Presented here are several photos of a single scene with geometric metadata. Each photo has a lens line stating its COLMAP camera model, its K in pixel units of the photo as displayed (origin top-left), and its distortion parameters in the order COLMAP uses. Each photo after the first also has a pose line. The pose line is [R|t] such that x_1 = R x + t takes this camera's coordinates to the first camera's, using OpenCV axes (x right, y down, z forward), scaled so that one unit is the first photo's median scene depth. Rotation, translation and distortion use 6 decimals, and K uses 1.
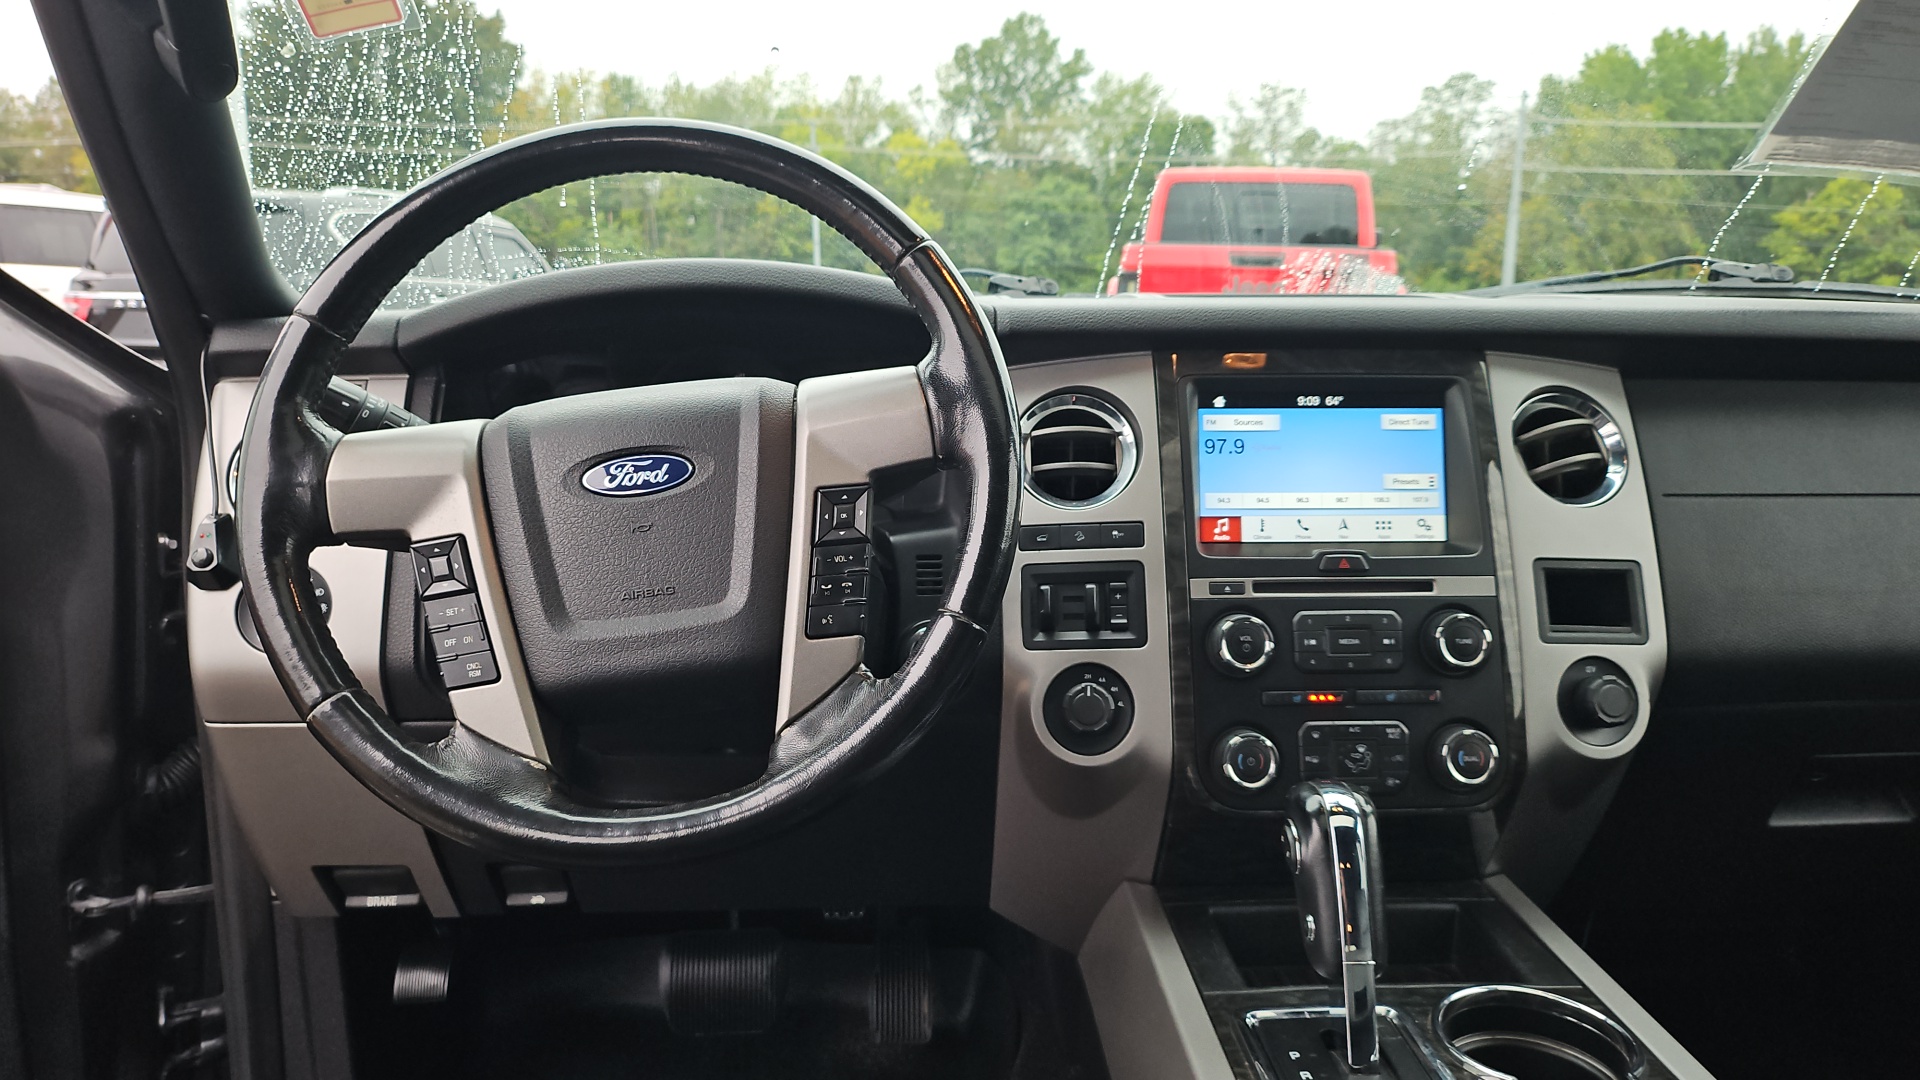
lens RADIAL K [[1366.0, 0, 994.0], [0, 1366.0, 535.3], [0, 0, 1]] dist [0.045038, -0.043171]
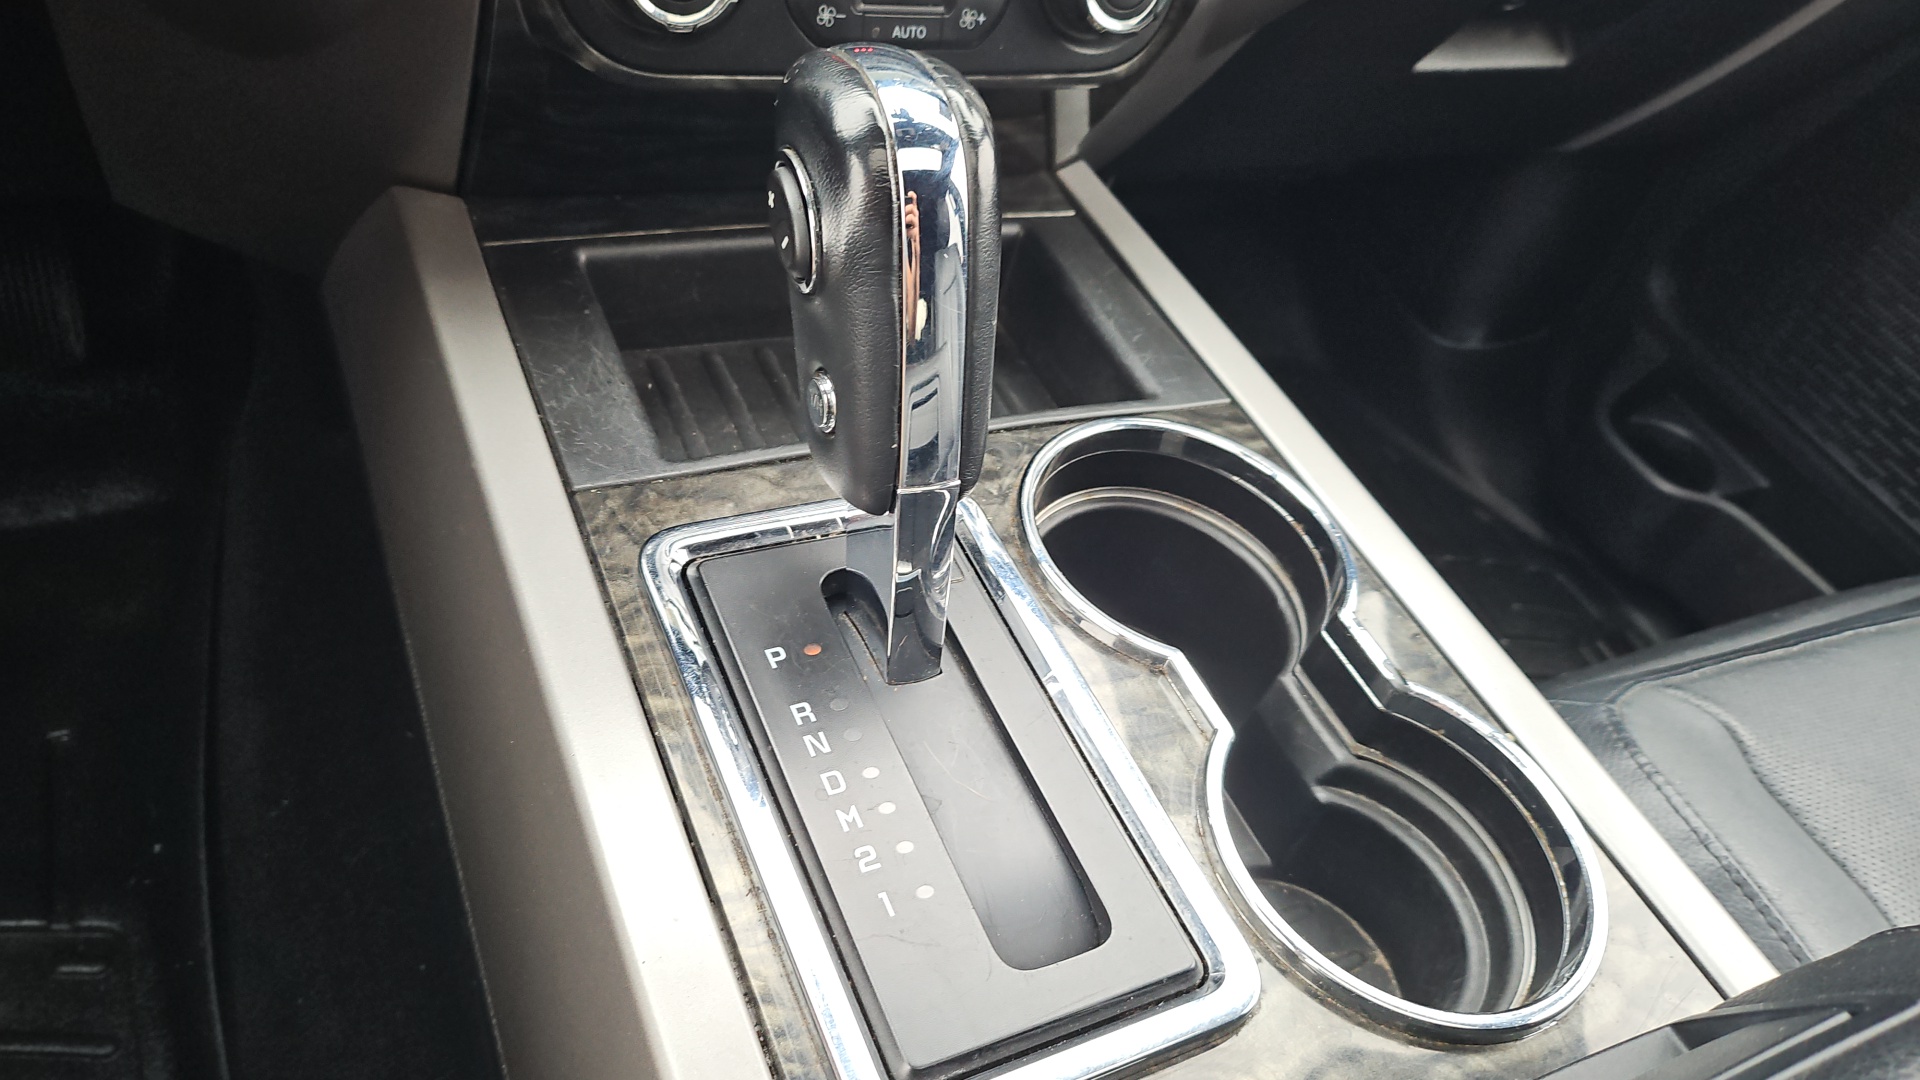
lens RADIAL K [[1366.0, 0, 962.0], [0, 1366.0, 540.3], [0, 0, 1]] dist [0.045038, -0.043171]
pose [[0.913813, -0.107514, 0.391646, 0.079547], [-0.146219, 0.812567, 0.564230, 0.057199], [-0.378901, -0.572867, 0.726813, 0.539397]]
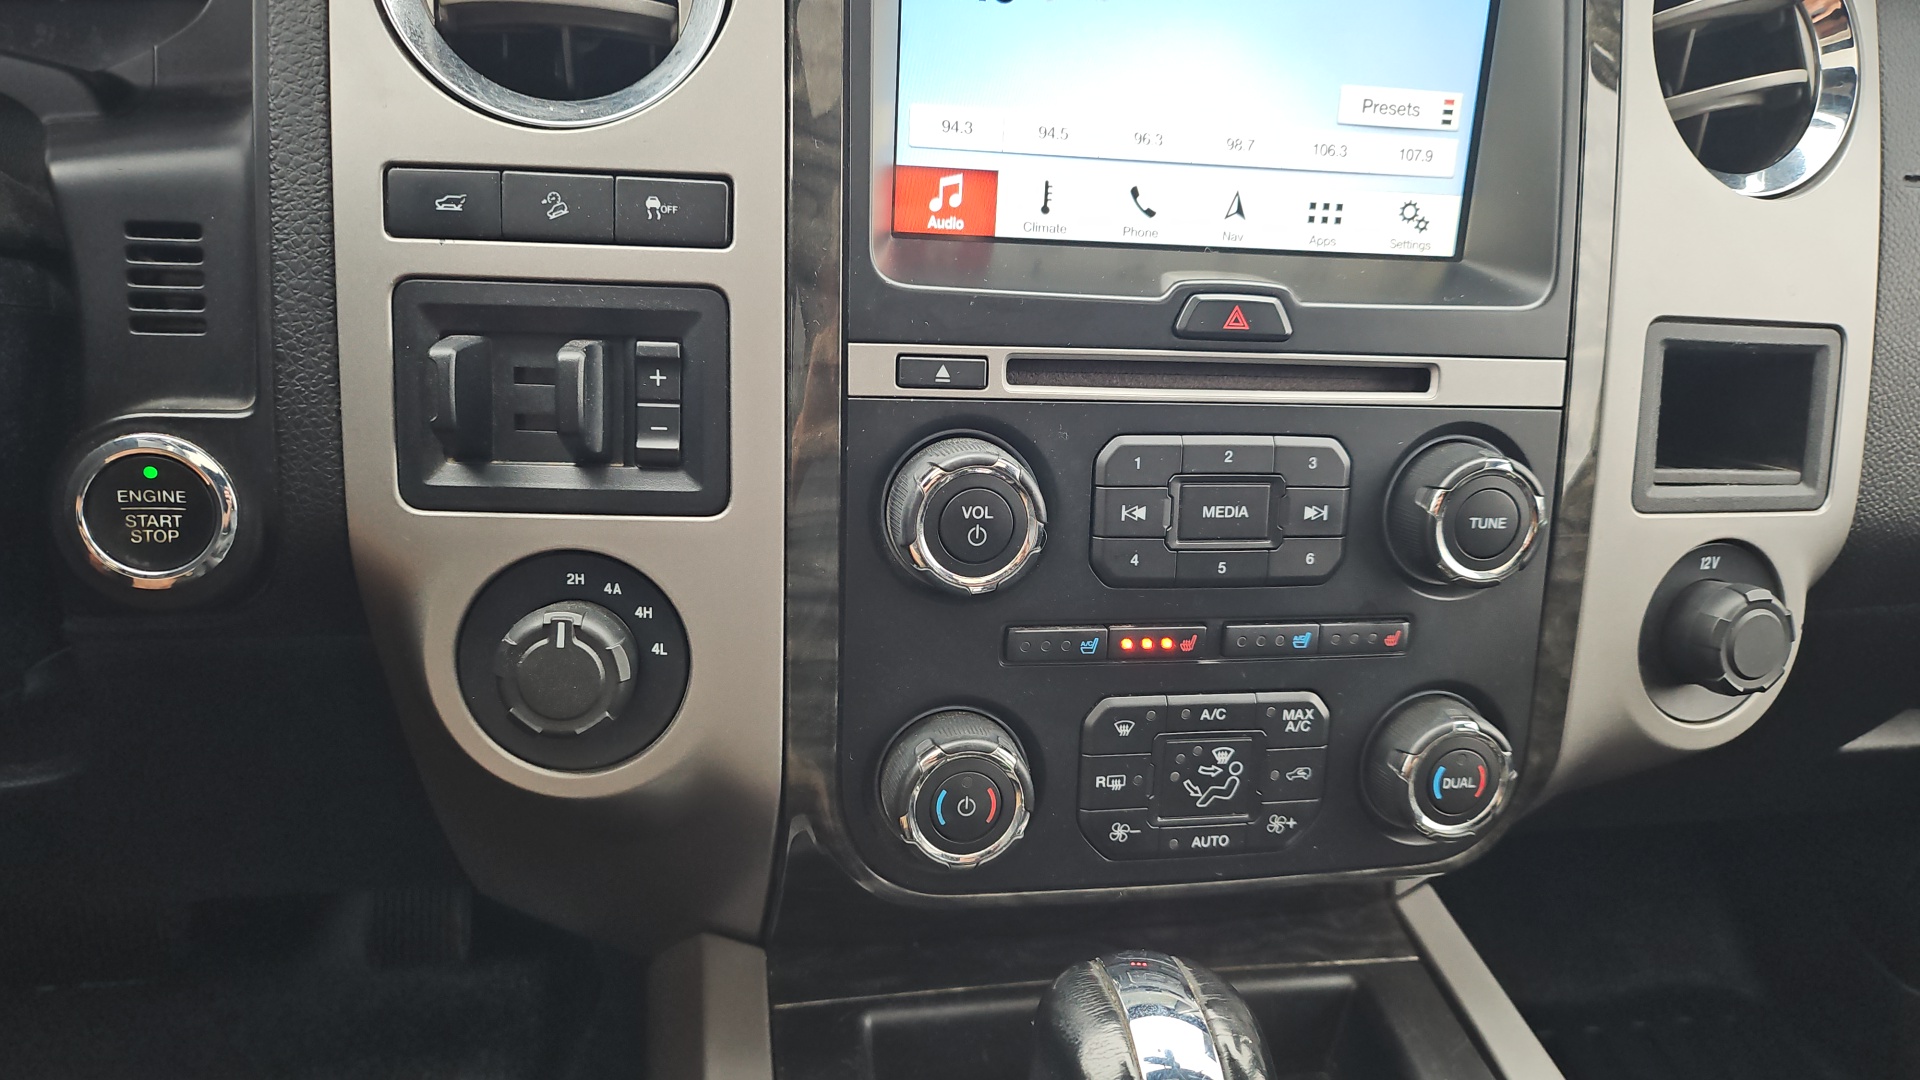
lens RADIAL K [[1366.0, 0, 969.7], [0, 1366.0, 560.9], [0, 0, 1]] dist [0.045038, -0.043171]
pose [[0.988918, 0.023653, 0.146567, 0.121071], [-0.069022, 0.947299, 0.312828, -0.032213], [-0.131443, -0.319478, 0.938433, 0.609884]]
